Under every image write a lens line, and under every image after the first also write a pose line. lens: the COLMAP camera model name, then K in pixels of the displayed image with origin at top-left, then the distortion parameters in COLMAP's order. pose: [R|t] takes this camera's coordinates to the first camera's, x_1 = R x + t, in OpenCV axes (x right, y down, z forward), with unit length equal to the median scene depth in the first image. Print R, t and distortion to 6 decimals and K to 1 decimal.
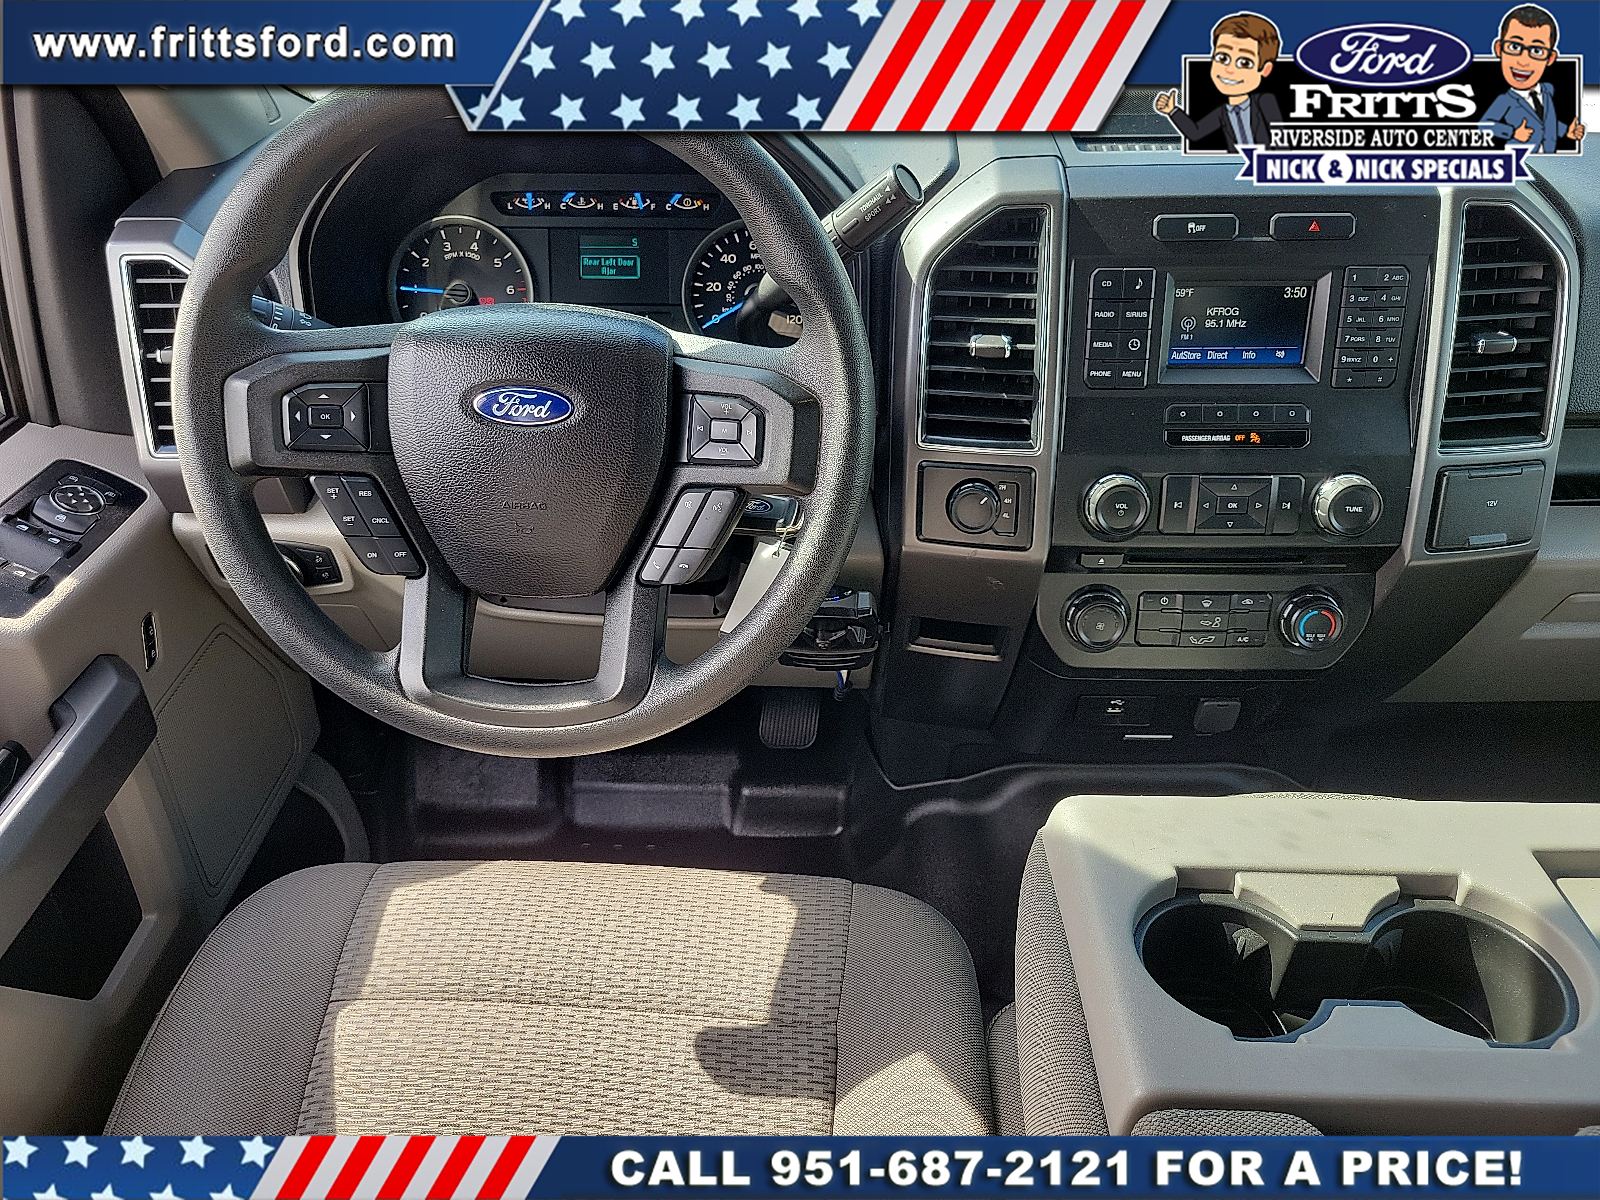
lens RADIAL K [[1214.5, 0, 789.5], [0, 1214.5, 616.9], [0, 0, 1]] dist [0.031089, -0.007594]
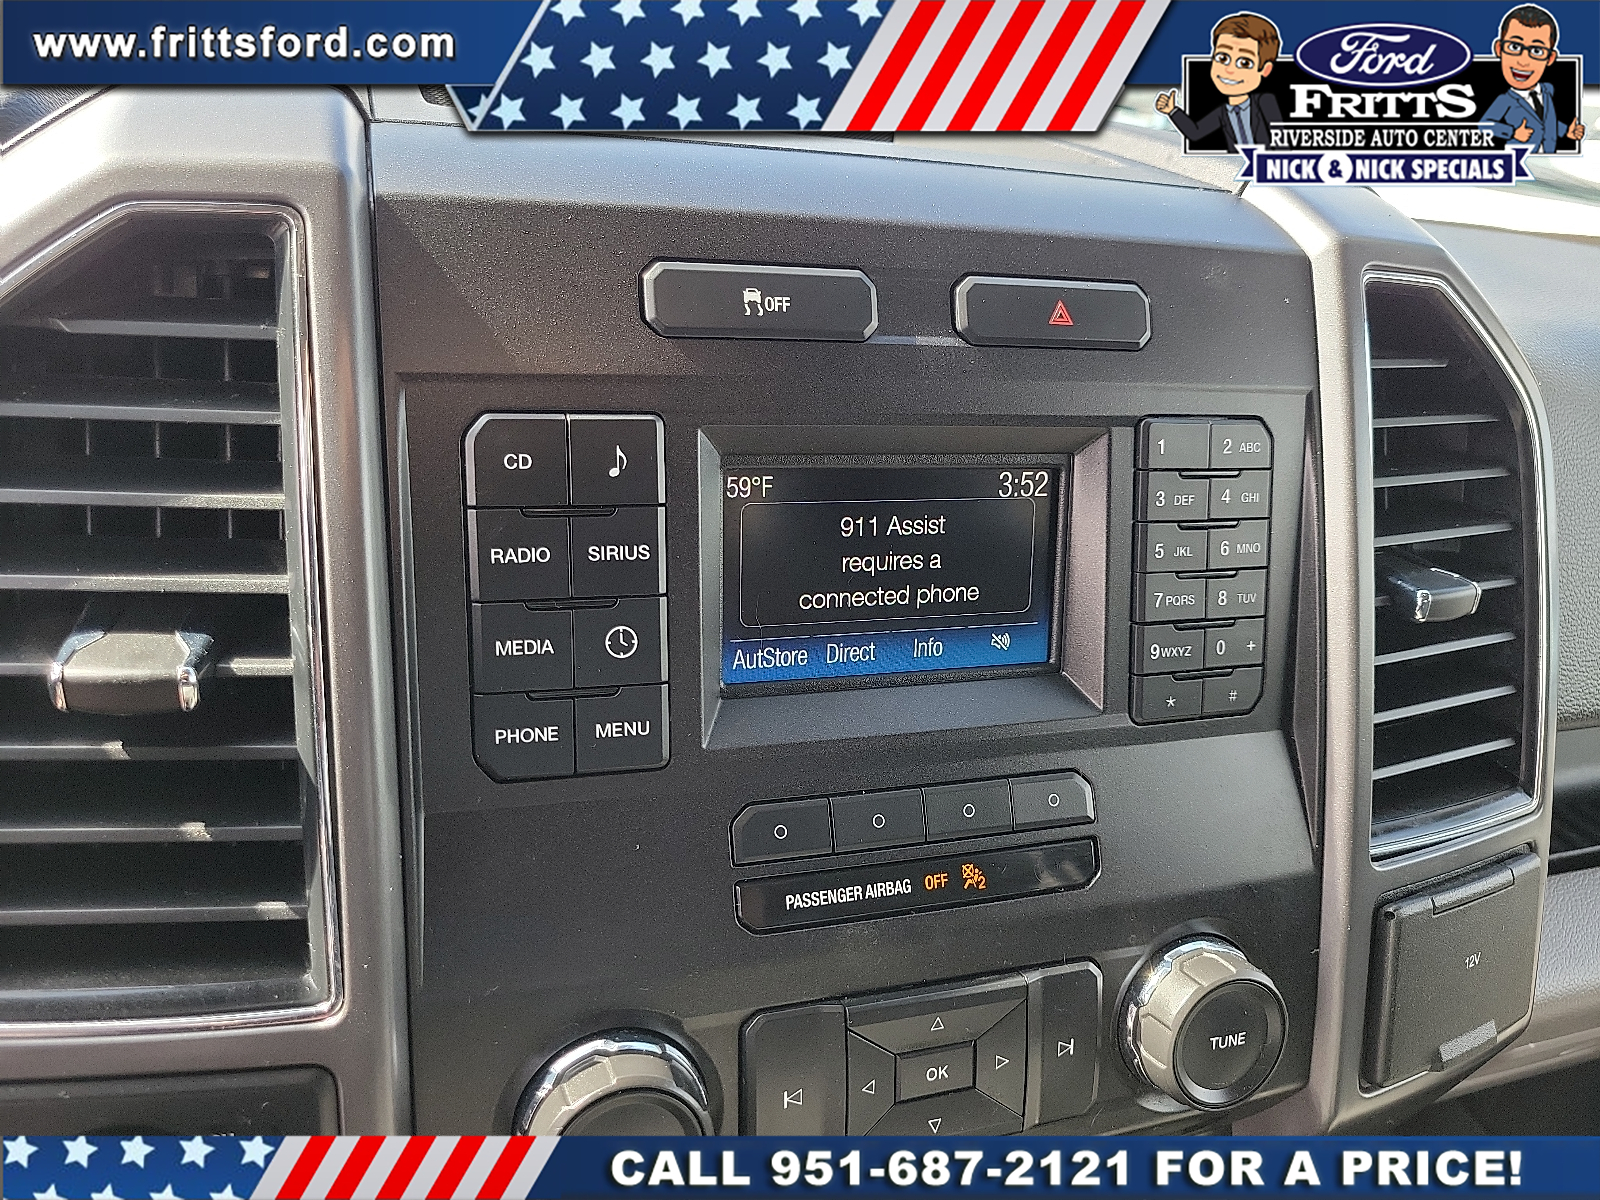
lens RADIAL K [[1214.5, 0, 797.1], [0, 1214.5, 609.7], [0, 0, 1]] dist [0.031089, -0.007594]
pose [[0.932247, -0.047666, 0.358669, 0.207991], [0.100888, 0.986214, -0.131163, -0.182230], [-0.347472, 0.158462, 0.924204, 0.674135]]
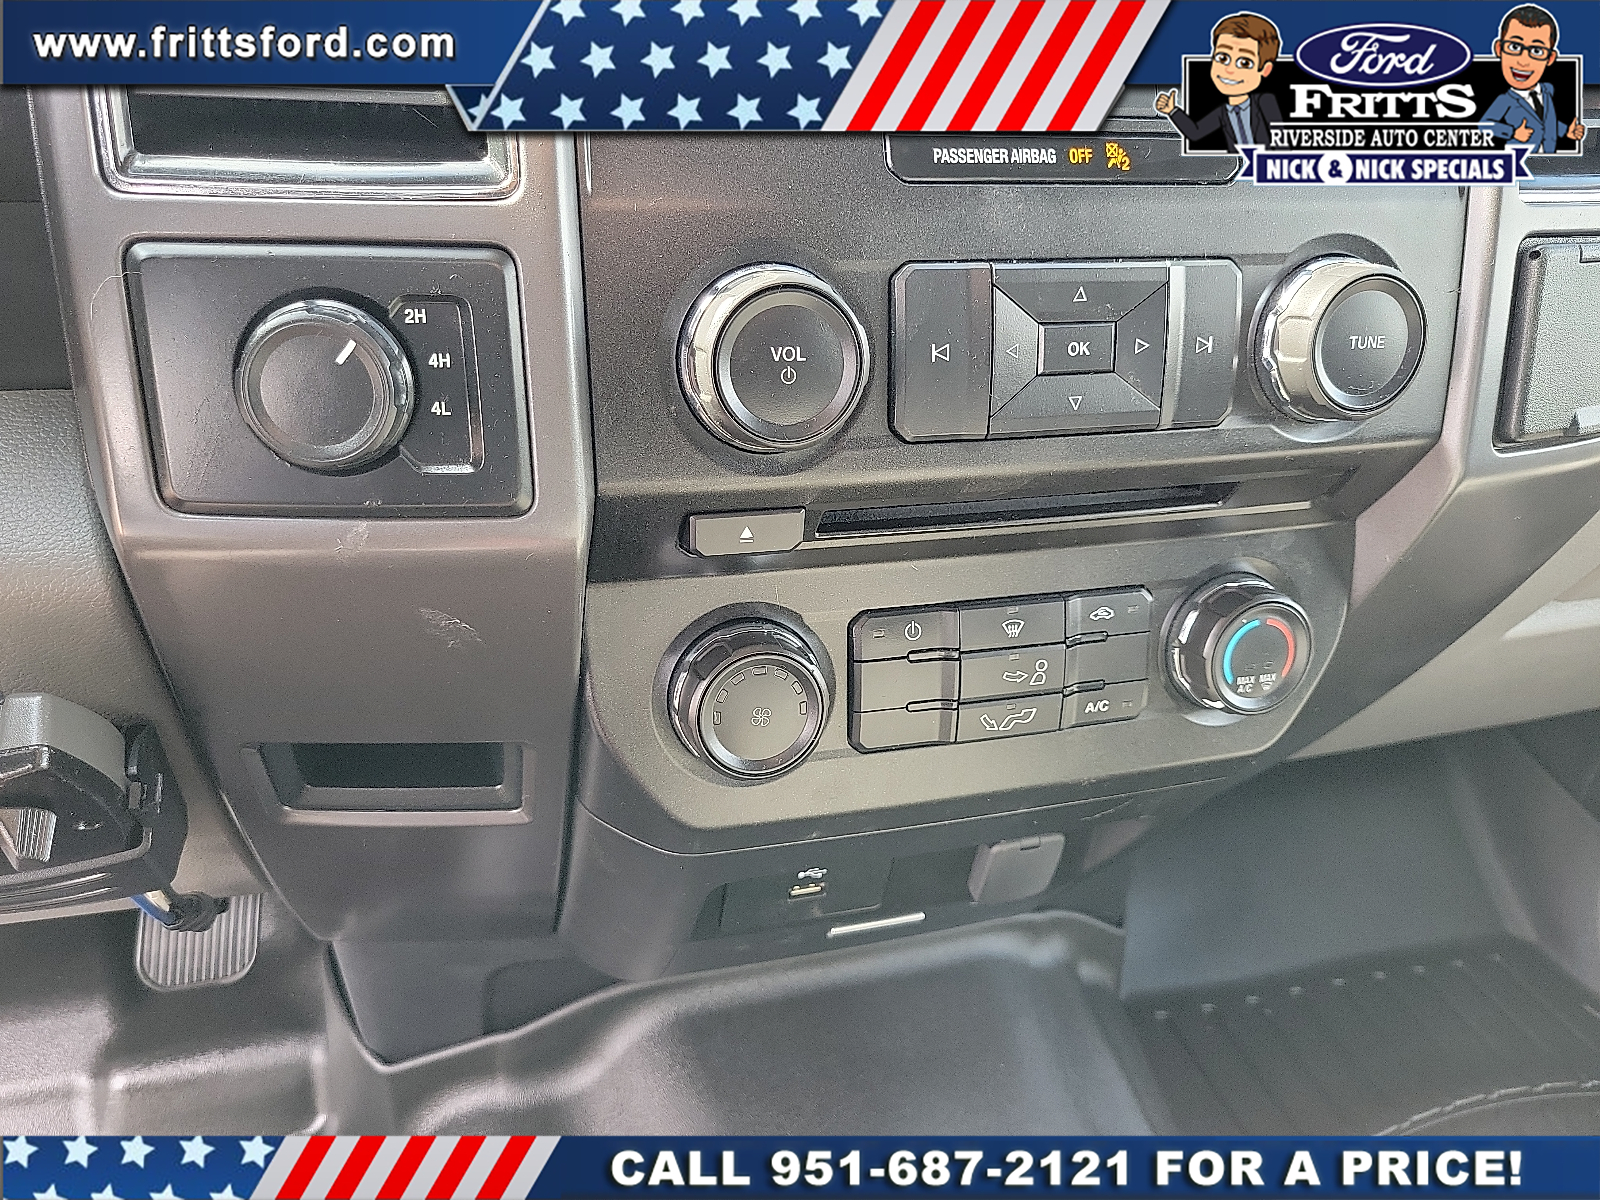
lens RADIAL K [[1214.5, 0, 805.0], [0, 1214.5, 600.9], [0, 0, 1]] dist [0.031089, -0.007594]
pose [[0.949667, -0.088978, 0.300360, 0.173192], [0.105849, 0.993564, -0.040336, -0.011417], [-0.294838, 0.070098, 0.952973, 0.691747]]
